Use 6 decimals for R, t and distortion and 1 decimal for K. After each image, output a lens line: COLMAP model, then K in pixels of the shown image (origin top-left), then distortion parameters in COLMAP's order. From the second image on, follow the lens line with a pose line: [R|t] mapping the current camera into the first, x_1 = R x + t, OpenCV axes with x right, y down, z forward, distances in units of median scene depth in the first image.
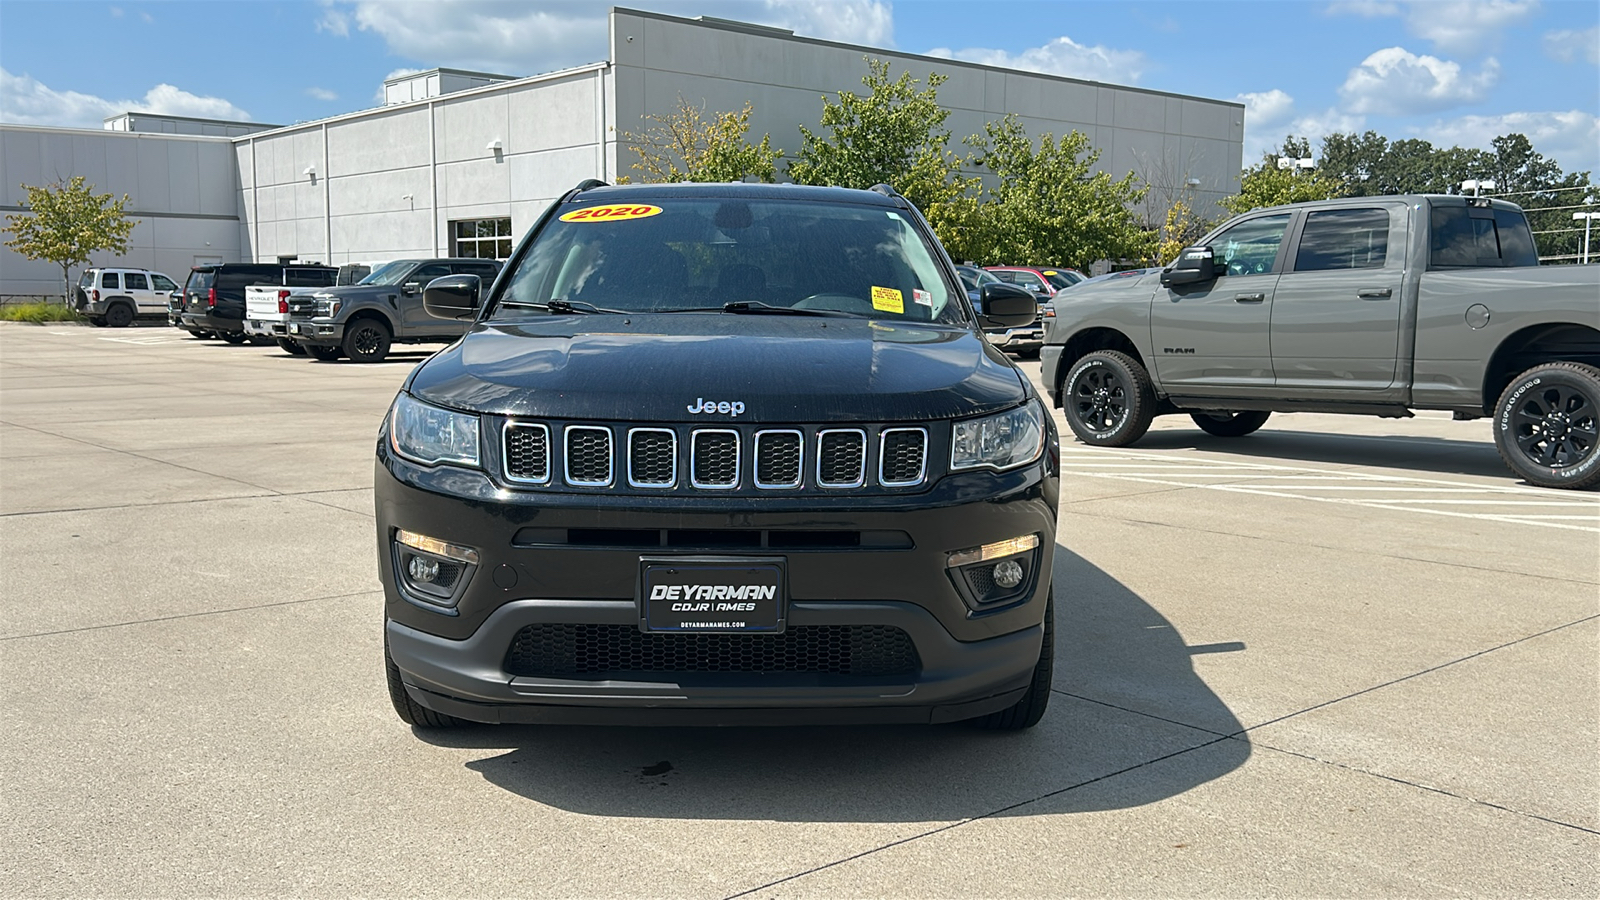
lens RADIAL K [[1458.2, 0, 800.0], [0, 1458.2, 450.0], [0, 0, 1]] dist [0.059603, -0.065864]
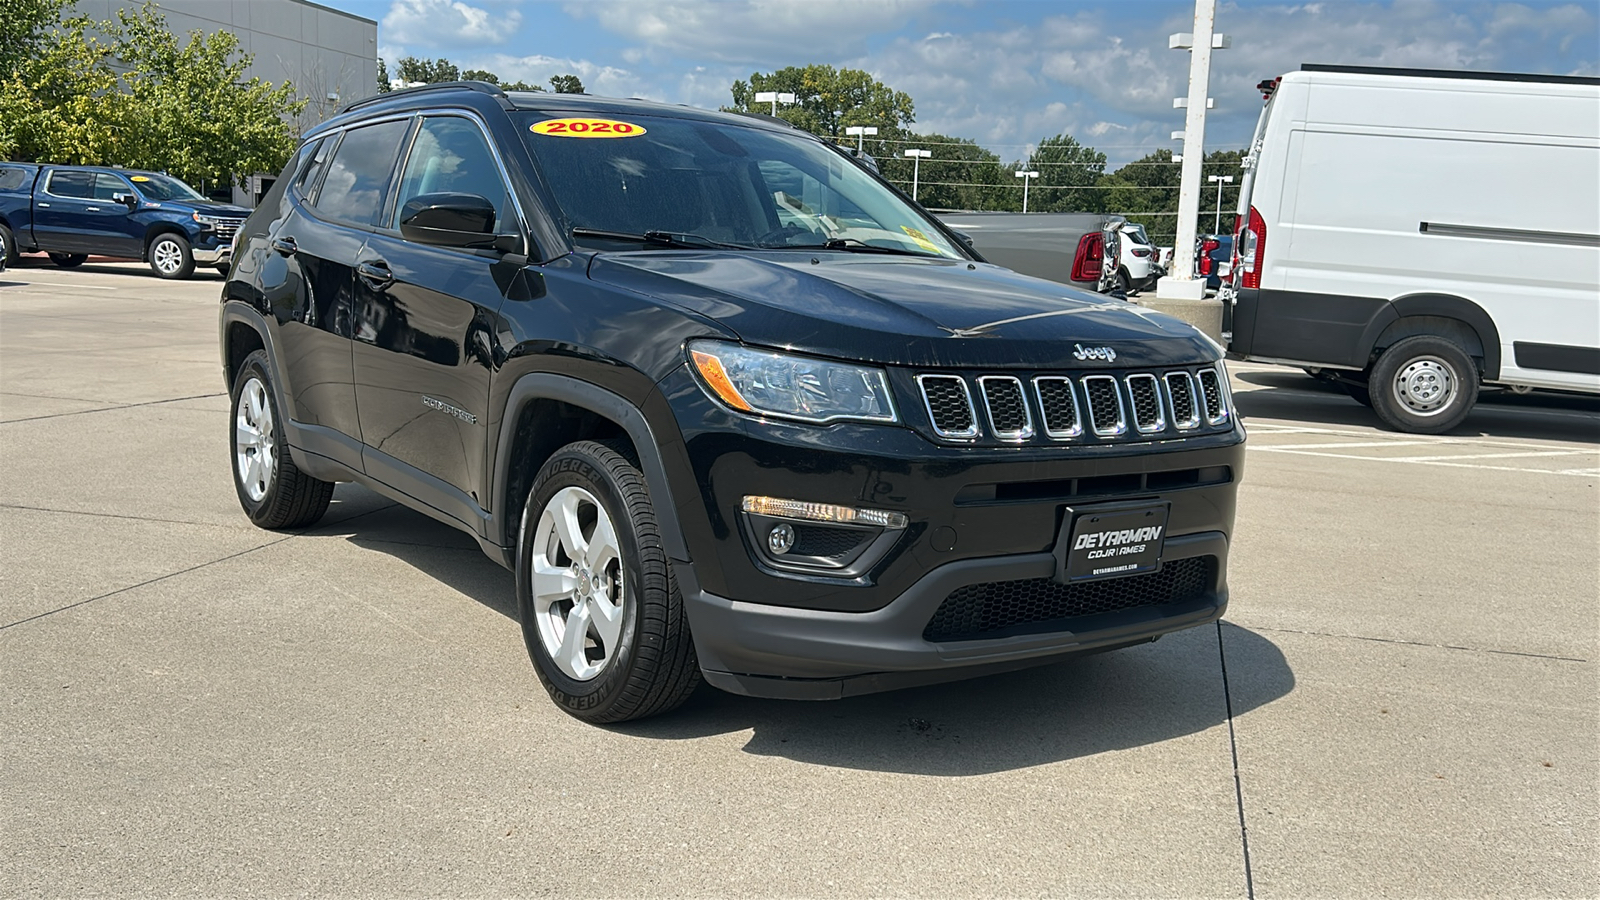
lens RADIAL K [[1433.9, 0, 804.5], [0, 1433.9, 493.1], [0, 0, 1]] dist [0.025015, -0.009113]
pose [[0.830223, -0.068443, 0.553214, -0.530785], [0.020588, 0.995521, 0.092269, -0.020050], [-0.557051, -0.065214, 0.827914, 0.198042]]
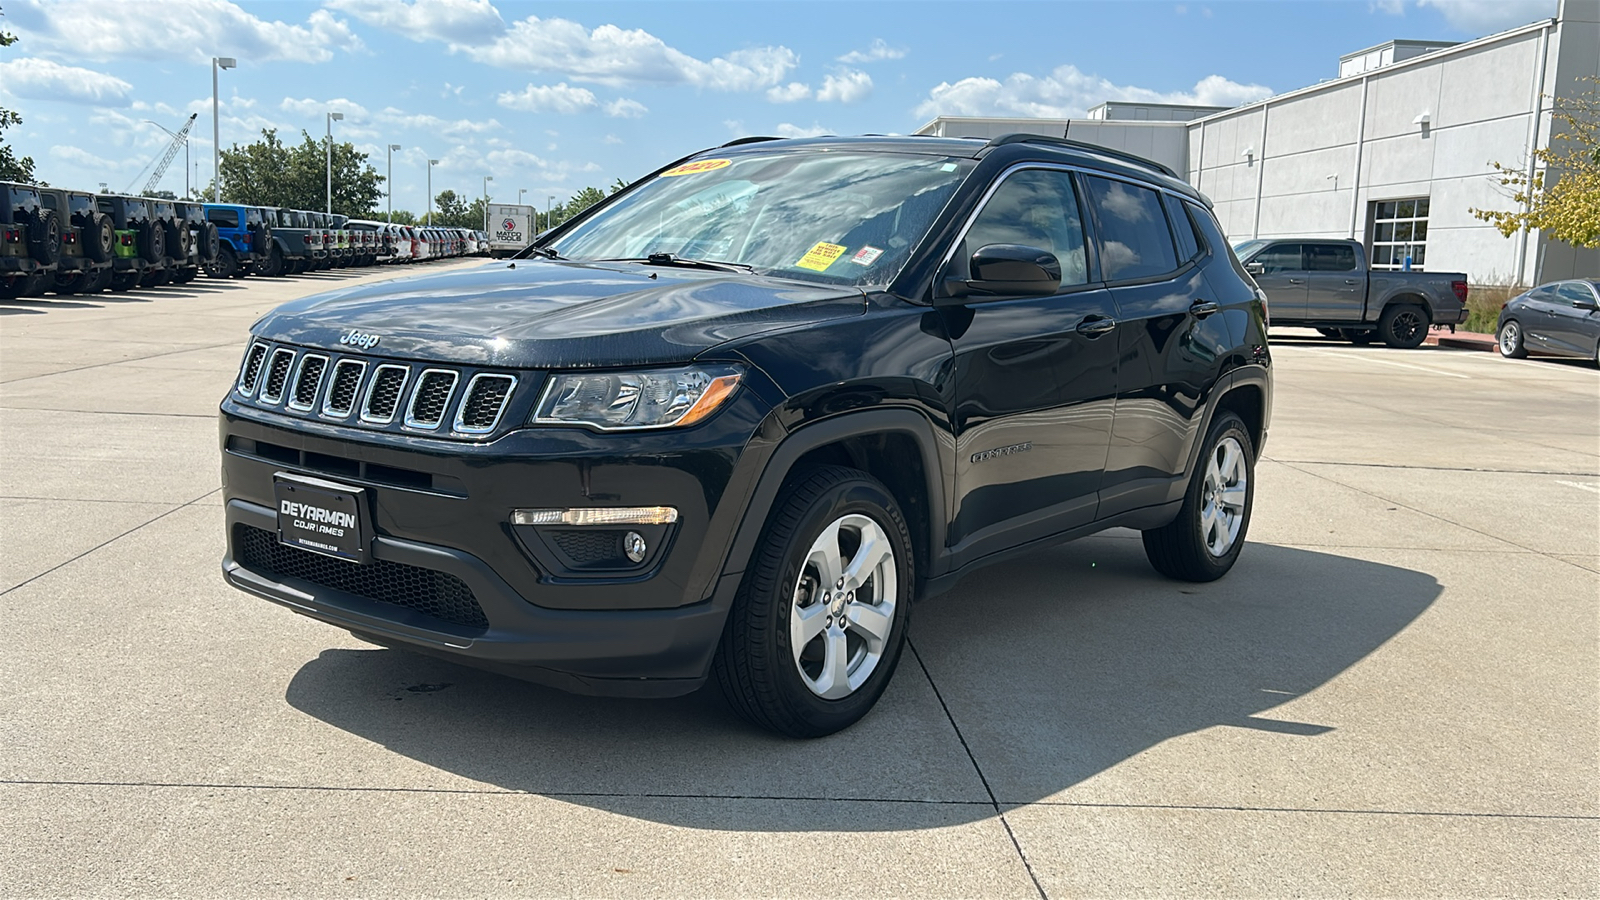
lens RADIAL K [[1458.2, 0, 800.0], [0, 1458.2, 450.0], [0, 0, 1]] dist [0.059603, -0.065864]
pose [[0.794835, 0.106343, -0.597435, 0.568393], [-0.099738, 0.994030, 0.044244, -0.020407], [0.598573, 0.024420, 0.800696, 0.239079]]
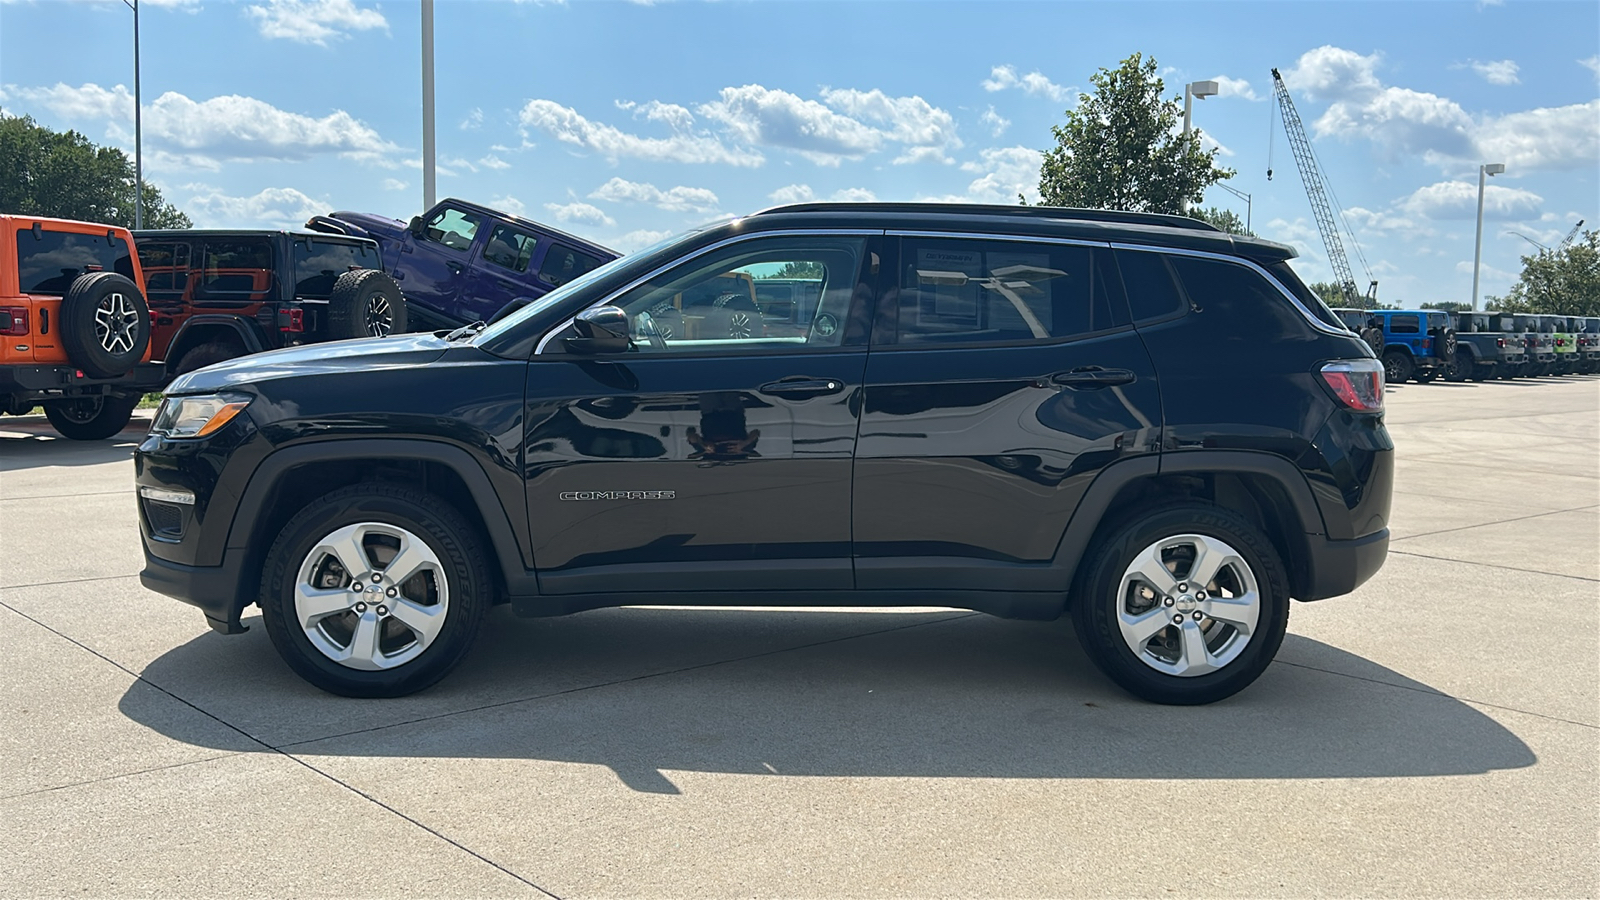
lens RADIAL K [[1453.6, 0, 803.5], [0, 1453.6, 486.5], [0, 0, 1]] dist [0.029584, -0.019367]
pose [[0.054532, 0.105262, -0.992948, 1.098369], [-0.123895, 0.987457, 0.097876, -0.107602], [0.990796, 0.117684, 0.066889, 1.084097]]
